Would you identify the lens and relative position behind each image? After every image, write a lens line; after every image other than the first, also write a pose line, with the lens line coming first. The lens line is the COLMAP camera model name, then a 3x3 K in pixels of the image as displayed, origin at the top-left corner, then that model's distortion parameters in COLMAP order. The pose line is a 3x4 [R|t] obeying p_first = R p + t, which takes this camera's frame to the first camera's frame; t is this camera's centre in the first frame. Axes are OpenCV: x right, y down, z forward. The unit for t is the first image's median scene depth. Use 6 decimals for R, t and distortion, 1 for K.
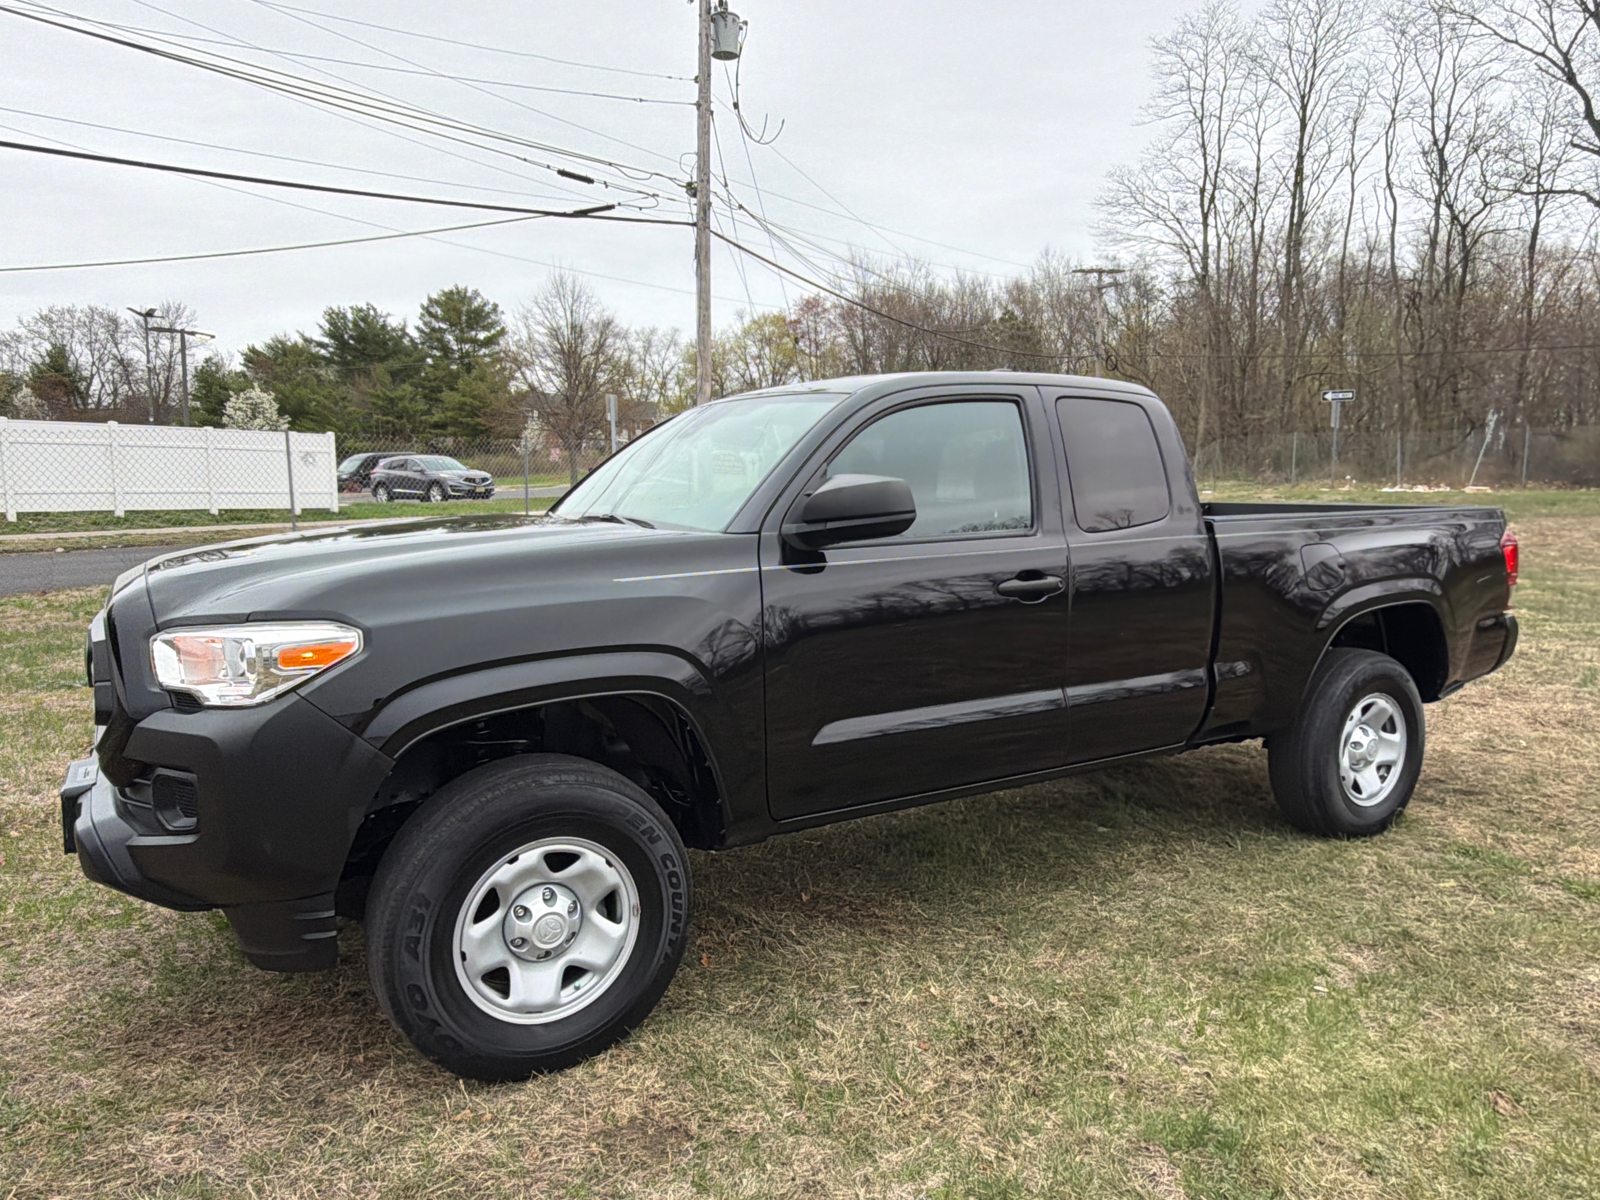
lens RADIAL K [[1076.5, 0, 796.4], [0, 1076.5, 602.6], [0, 0, 1]] dist [-0.005492, 0.007883]
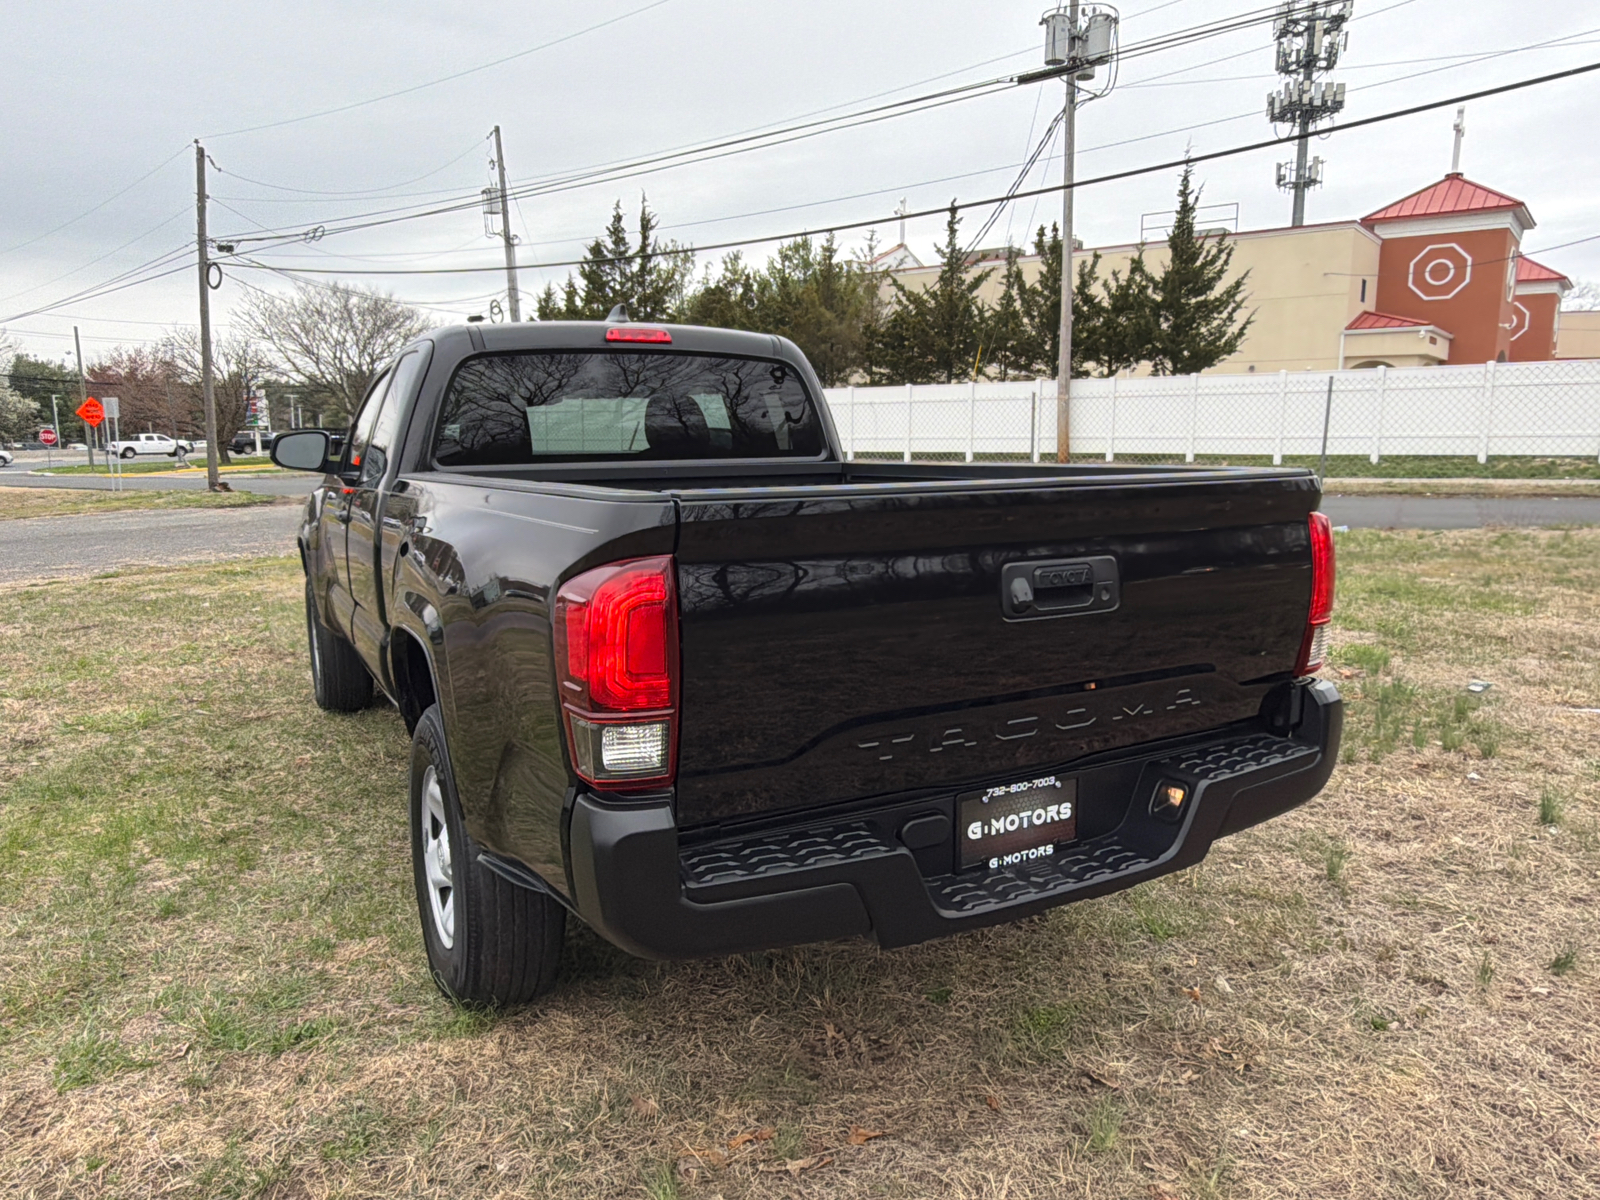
lens RADIAL K [[1076.5, 0, 796.4], [0, 1076.5, 602.6], [0, 0, 1]] dist [-0.005492, 0.007883]
pose [[-0.040230, 0.154933, -0.987106, 0.083877], [-0.099445, 0.982379, 0.158244, -0.009687], [0.994229, 0.104529, -0.024114, 0.089362]]
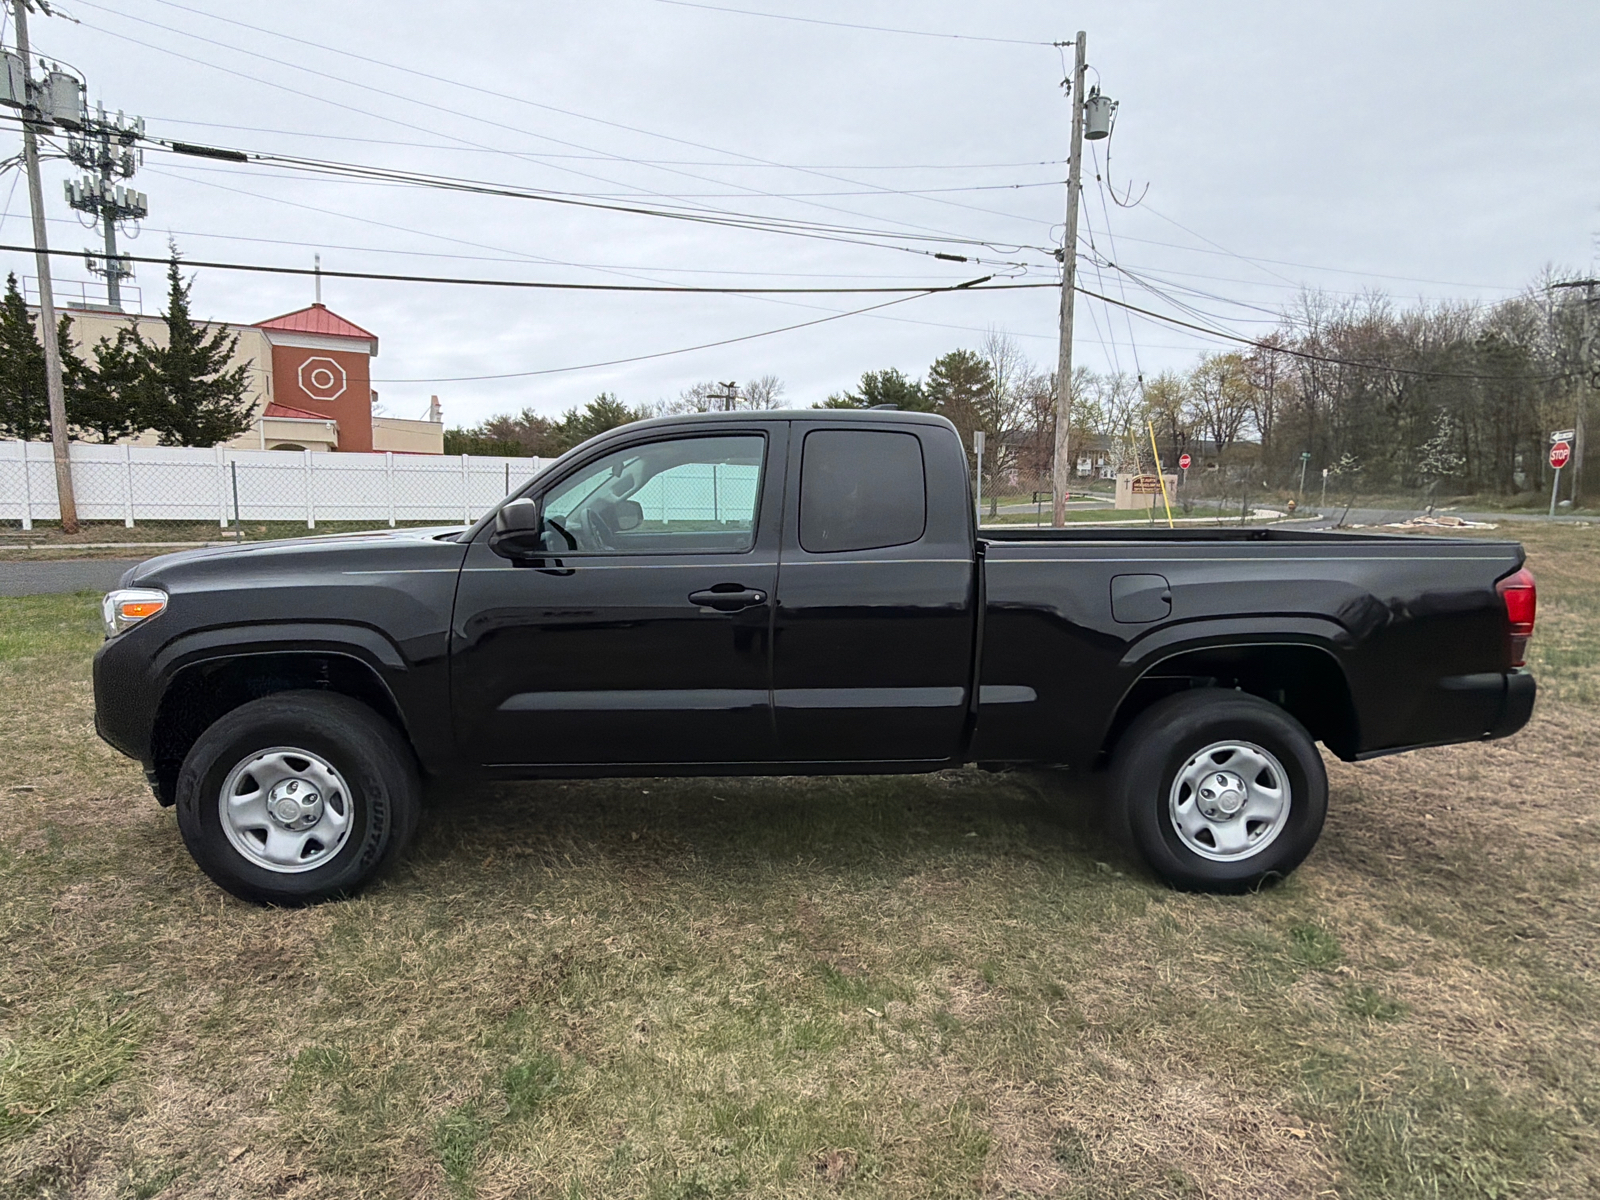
lens RADIAL K [[860.2, 0, 796.8], [0, 860.2, 603.0], [0, 0, 1]] dist [0.000643, -0.001130]
pose [[0.880568, 0.062705, -0.469754, 0.040536], [-0.060539, 0.997971, 0.019732, -0.001818], [0.470038, 0.011063, 0.882577, 0.012988]]
